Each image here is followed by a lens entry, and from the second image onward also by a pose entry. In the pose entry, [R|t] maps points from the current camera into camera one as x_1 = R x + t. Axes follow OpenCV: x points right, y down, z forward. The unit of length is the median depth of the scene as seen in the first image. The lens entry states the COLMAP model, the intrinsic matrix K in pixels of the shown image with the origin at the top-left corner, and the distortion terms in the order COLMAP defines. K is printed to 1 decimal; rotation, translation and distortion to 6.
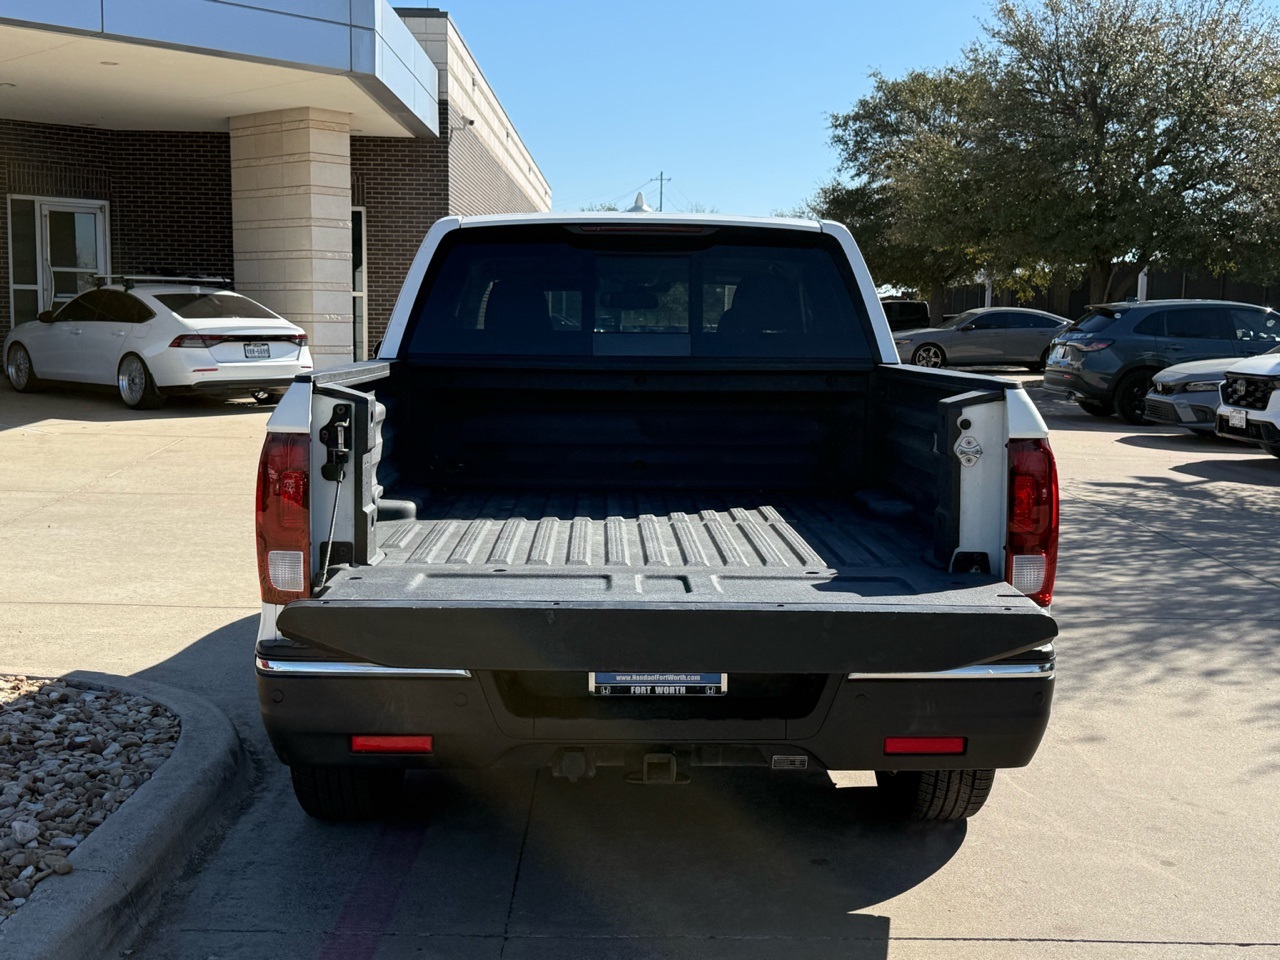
lens RADIAL K [[1492.5, 0, 640.7], [0, 1492.5, 487.1], [0, 0, 1]] dist [0.190923, -0.425635]
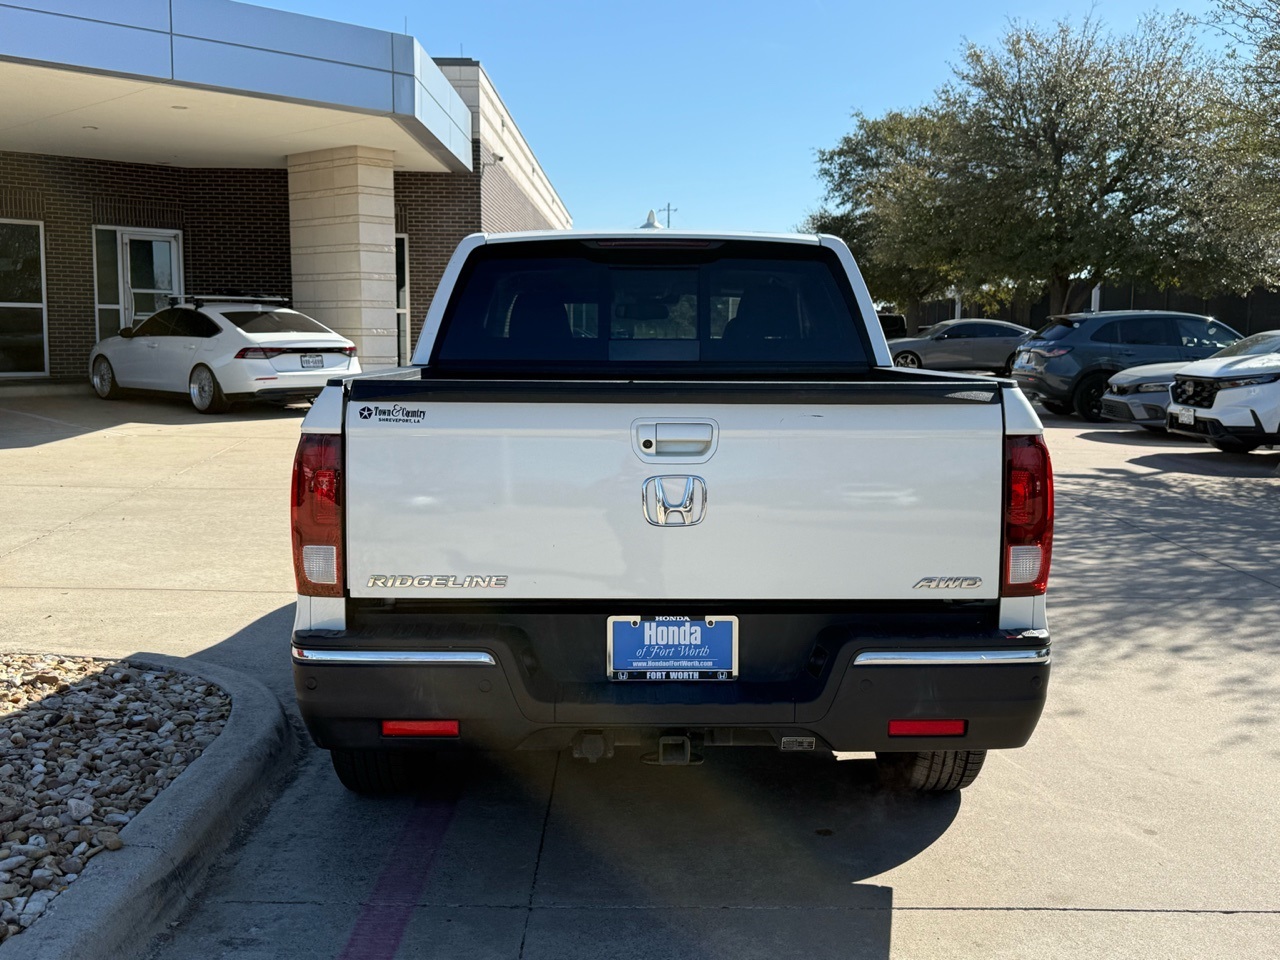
lens RADIAL K [[1307.5, 0, 640.0], [0, 1307.5, 480.0], [0, 0, 1]] dist [0.184173, -0.407678]
pose [[0.999943, -0.005567, -0.009120, -0.000398], [0.005570, 0.999984, 0.000223, -0.000433], [0.009118, -0.000274, 0.999958, 0.013531]]
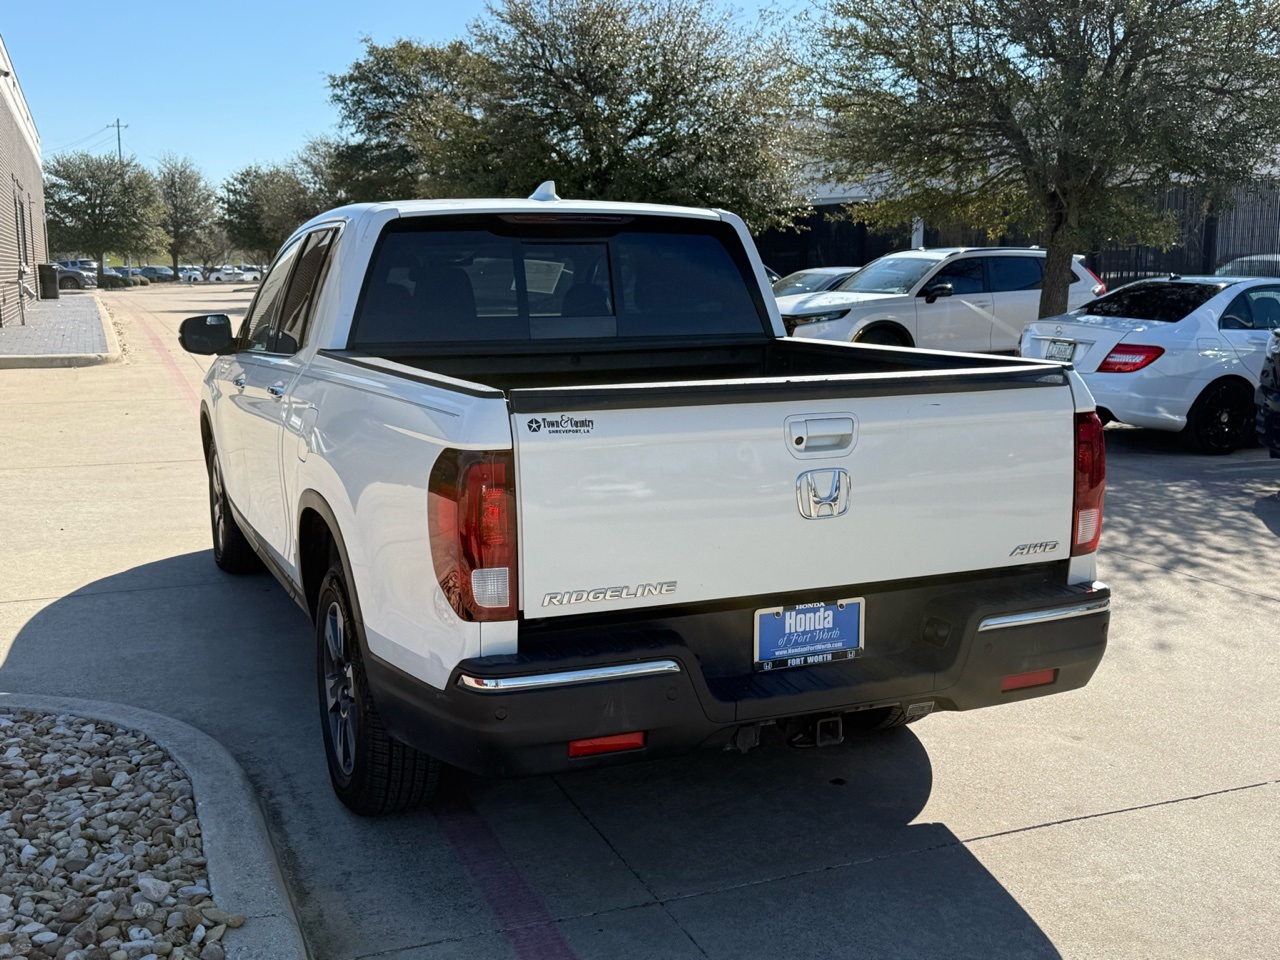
lens RADIAL K [[1307.5, 0, 640.0], [0, 1307.5, 480.0], [0, 0, 1]] dist [0.184173, -0.407678]
pose [[0.928928, -0.075545, 0.362470, -0.080085], [0.055660, 0.996331, 0.065008, -0.011751], [-0.366052, -0.040213, 0.929725, 0.028079]]
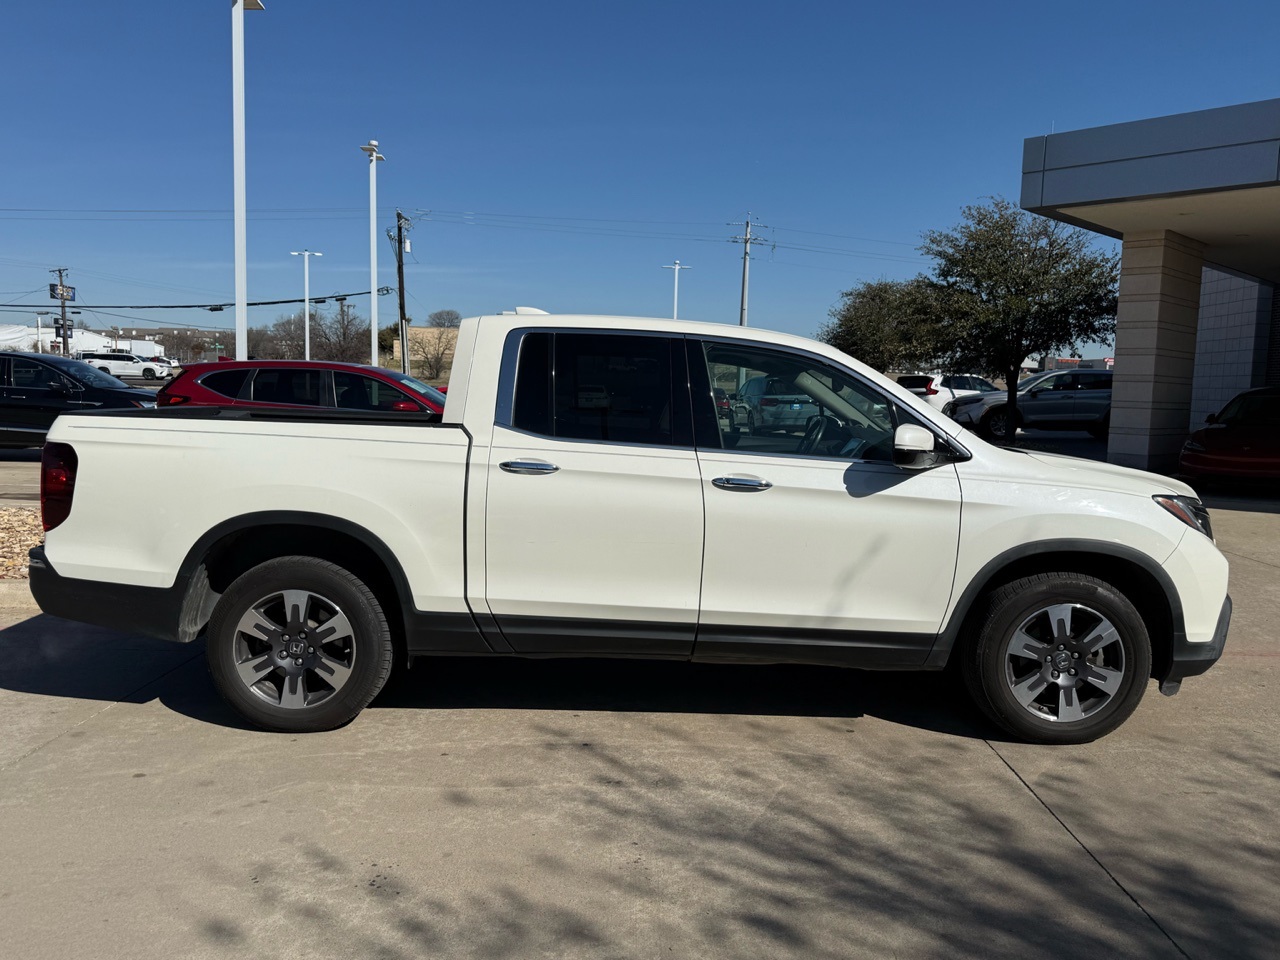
lens RADIAL K [[995.1, 0, 640.0], [0, 995.1, 480.0], [0, 0, 1]] dist [0.001760, -0.002628]
pose [[-0.023302, 0.068386, -0.997387, 0.266426], [-0.124645, 0.989674, 0.070769, -0.029829], [0.991928, 0.125968, -0.014537, 0.313950]]
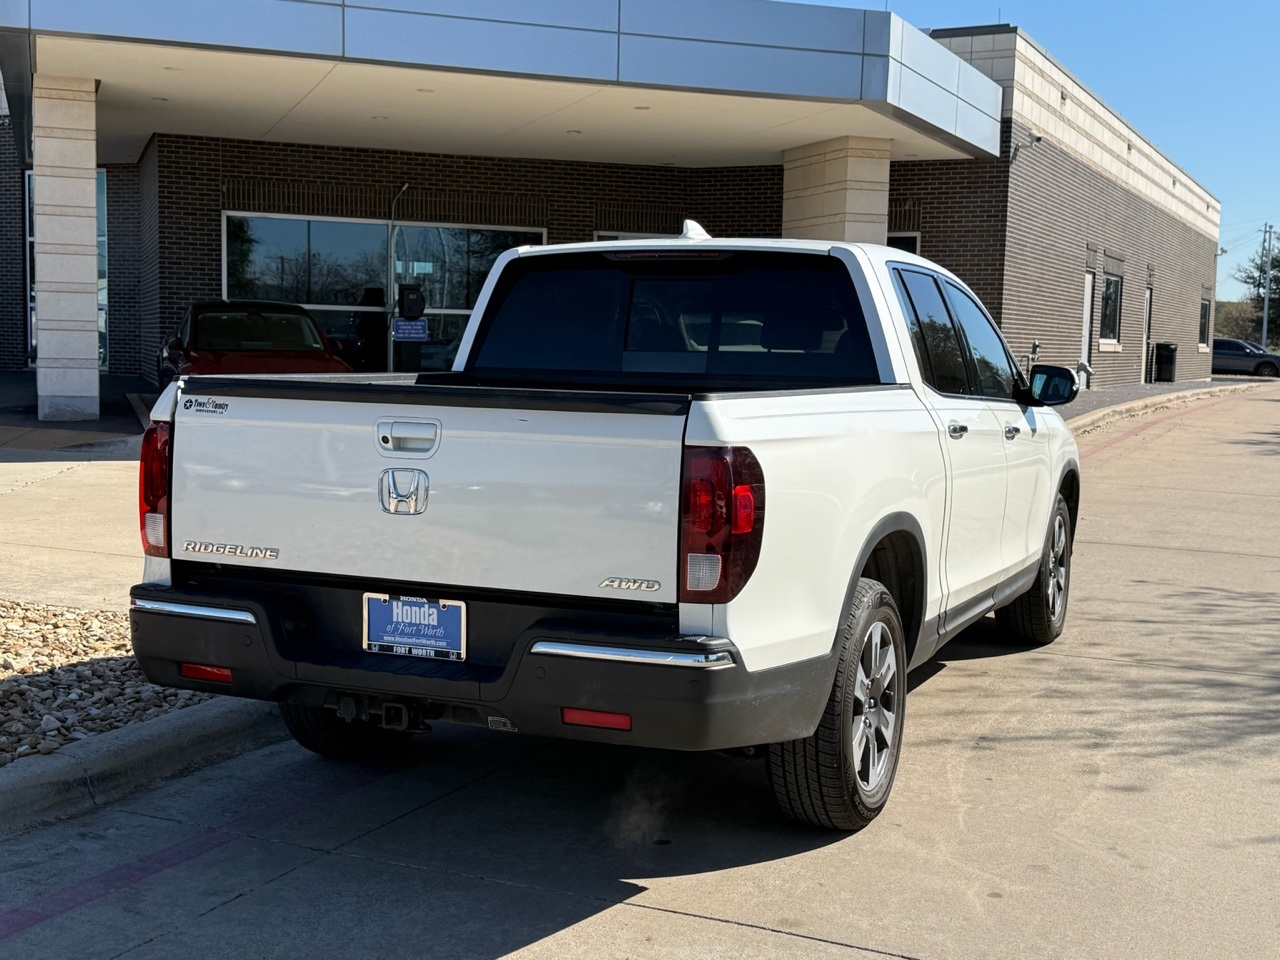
lens RADIAL K [[1575.8, 0, 640.0], [0, 1575.8, 480.0], [0, 0, 1]] dist [0.196293, -0.442115]
pose [[0.904704, 0.044246, -0.423736, 0.124094], [-0.056223, 0.998293, -0.015798, 0.002224], [0.422314, 0.038116, 0.905648, -0.008375]]
